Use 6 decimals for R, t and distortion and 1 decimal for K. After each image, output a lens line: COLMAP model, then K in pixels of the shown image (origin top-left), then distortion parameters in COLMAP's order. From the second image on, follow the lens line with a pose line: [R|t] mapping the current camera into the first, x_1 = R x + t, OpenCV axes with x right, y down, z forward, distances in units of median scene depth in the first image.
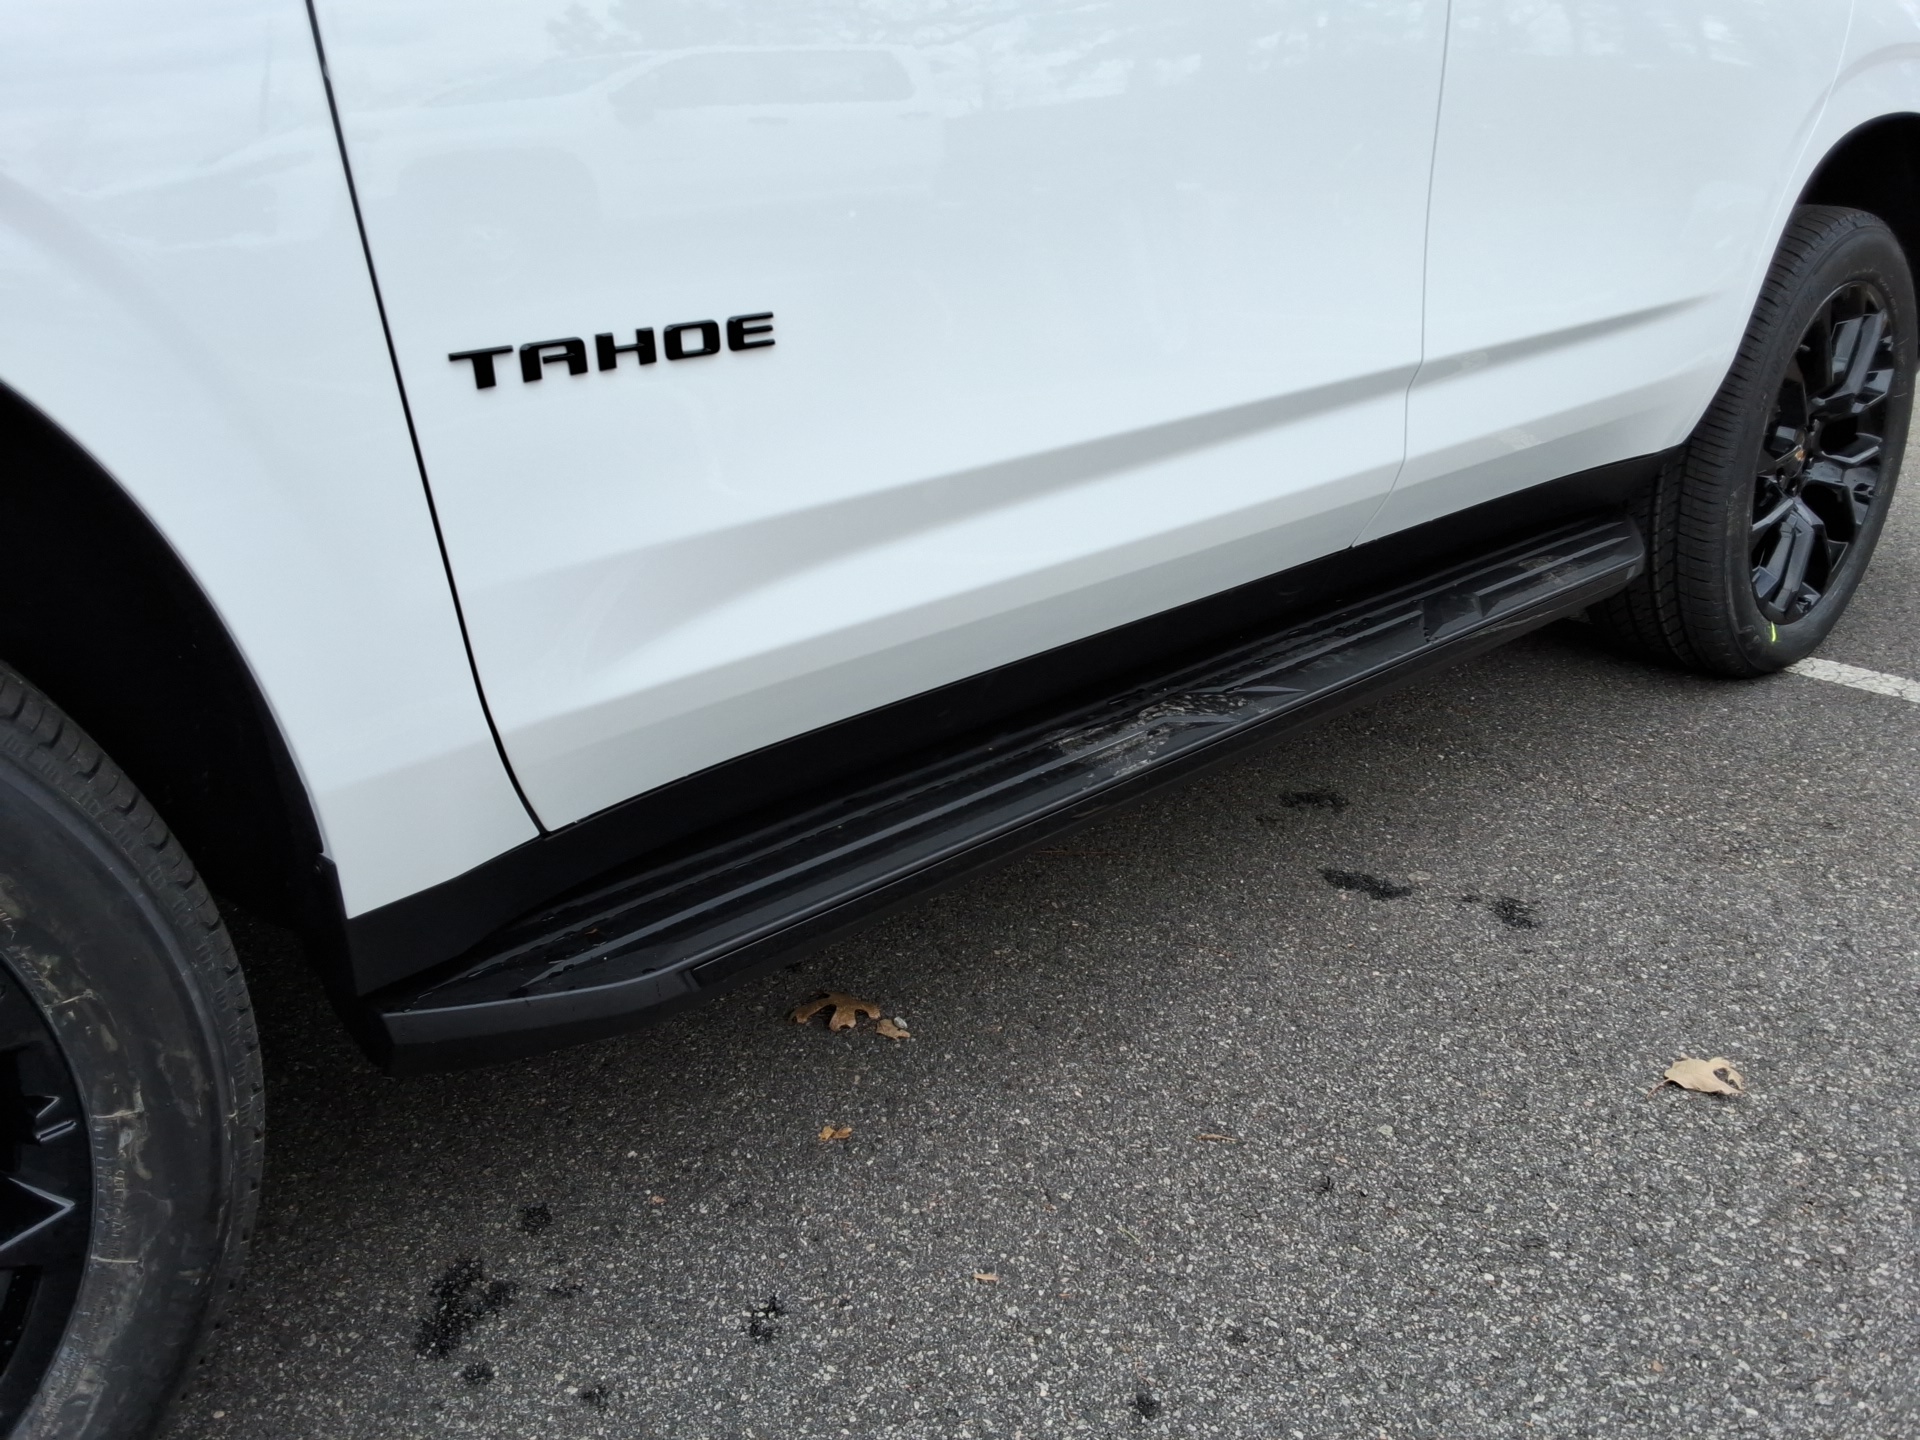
lens RADIAL K [[1535.3, 0, 985.6], [0, 1535.3, 703.2], [0, 0, 1]] dist [0.104470, -0.164175]
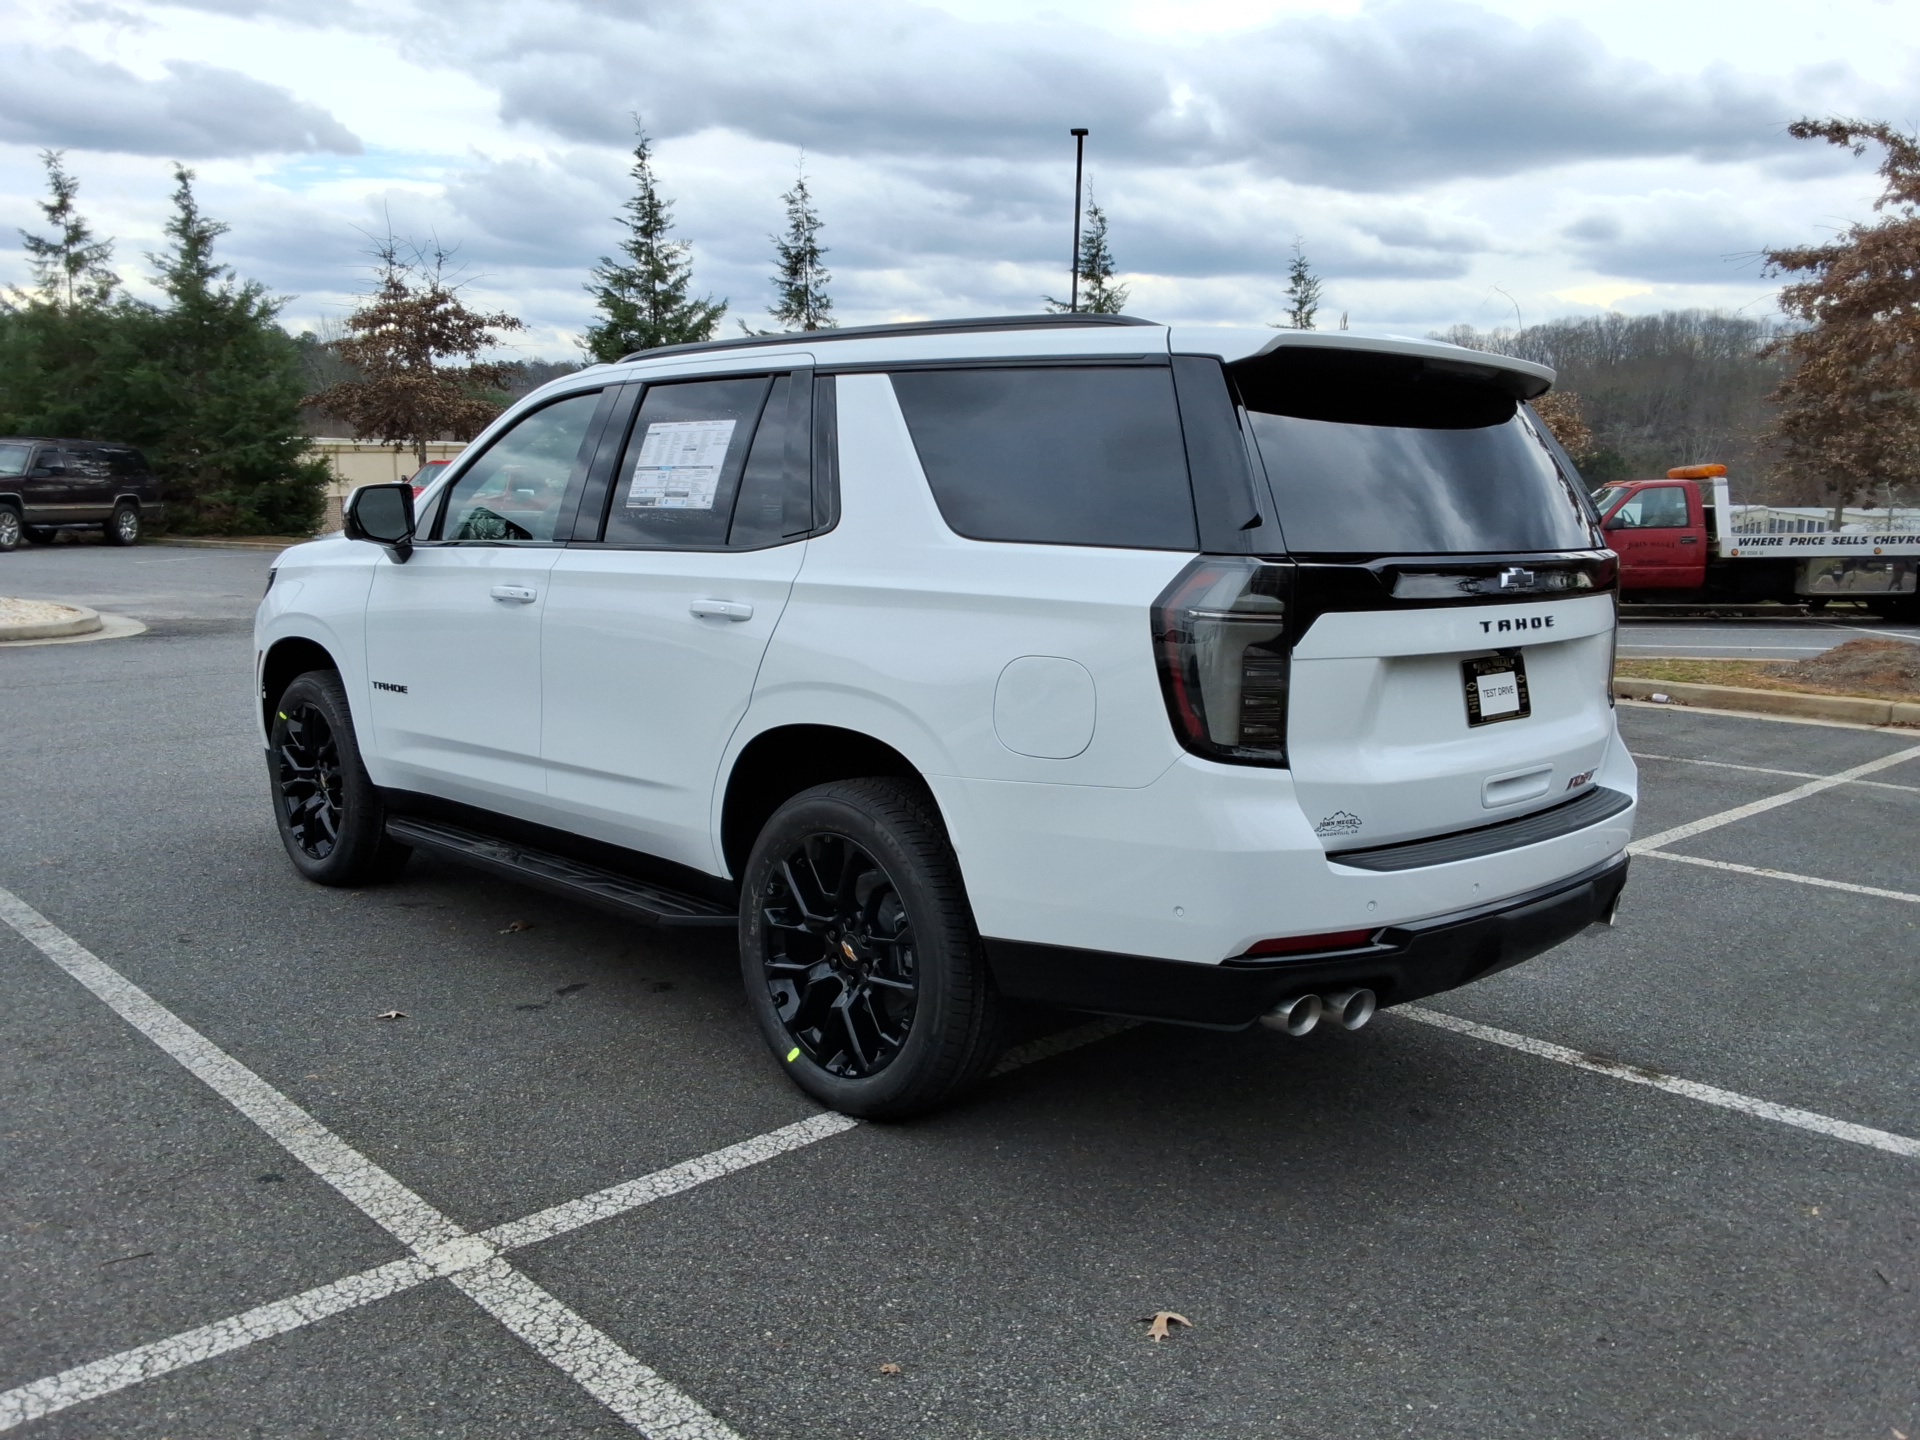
lens RADIAL K [[1535.3, 0, 974.3], [0, 1535.3, 697.0], [0, 0, 1]] dist [0.104470, -0.164175]
pose [[0.038217, 0.130501, -0.990711, 3.843259], [-0.373131, 0.921588, 0.107002, -1.155556], [0.926991, 0.365576, 0.083914, 1.879441]]
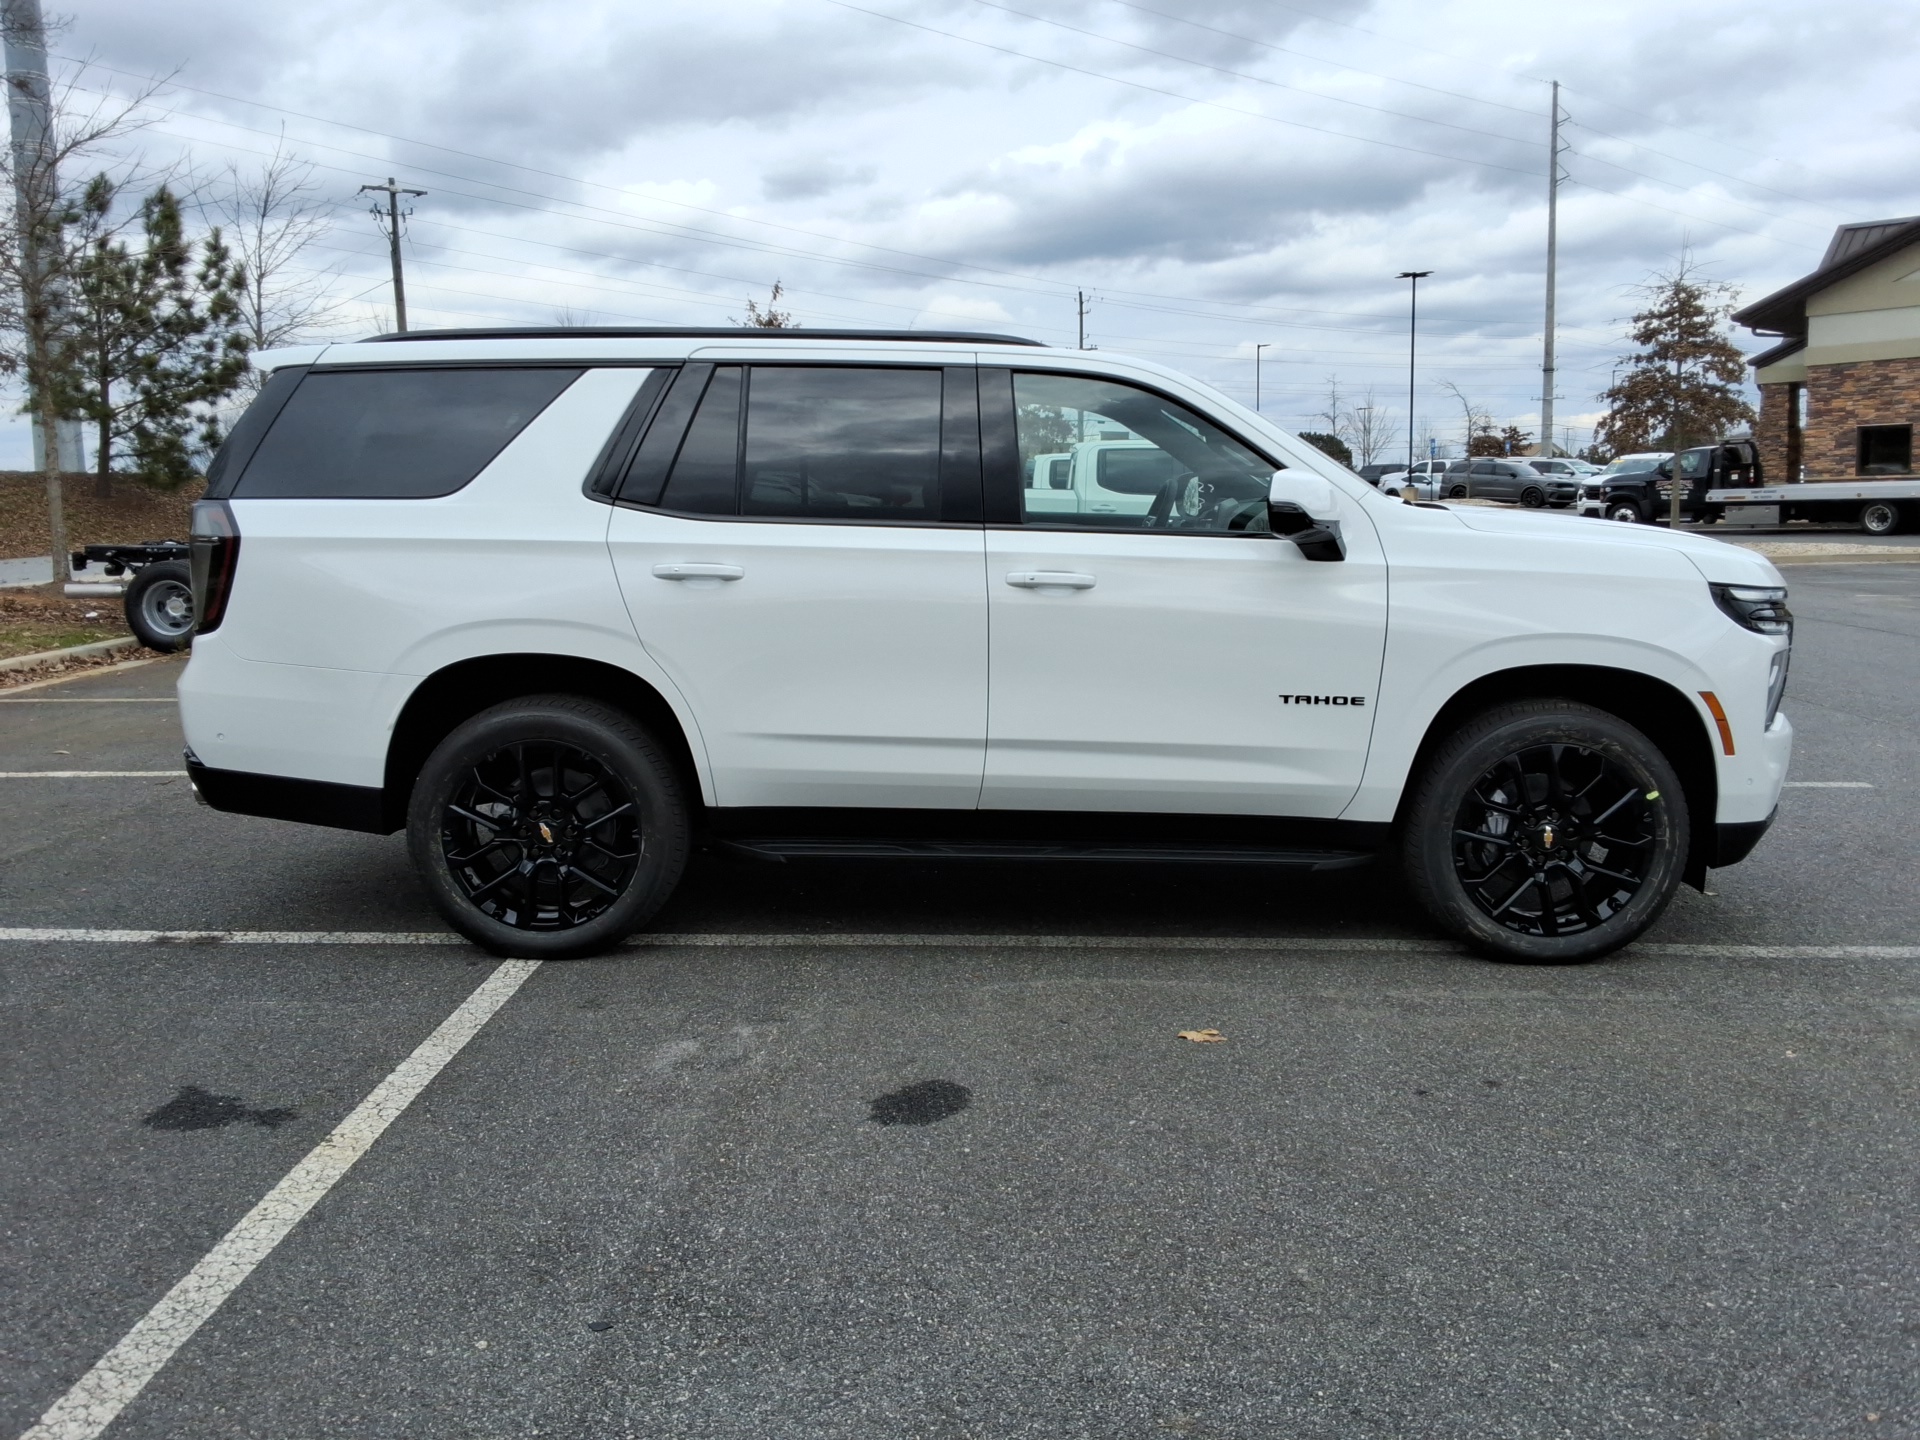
lens RADIAL K [[1535.3, 0, 957.7], [0, 1535.3, 711.6], [0, 0, 1]] dist [0.104470, -0.164175]
pose [[-0.731395, -0.100422, 0.674519, -2.976860], [0.241636, 0.886765, 0.394031, -2.127955], [-0.637709, 0.451180, -0.624310, 4.557067]]
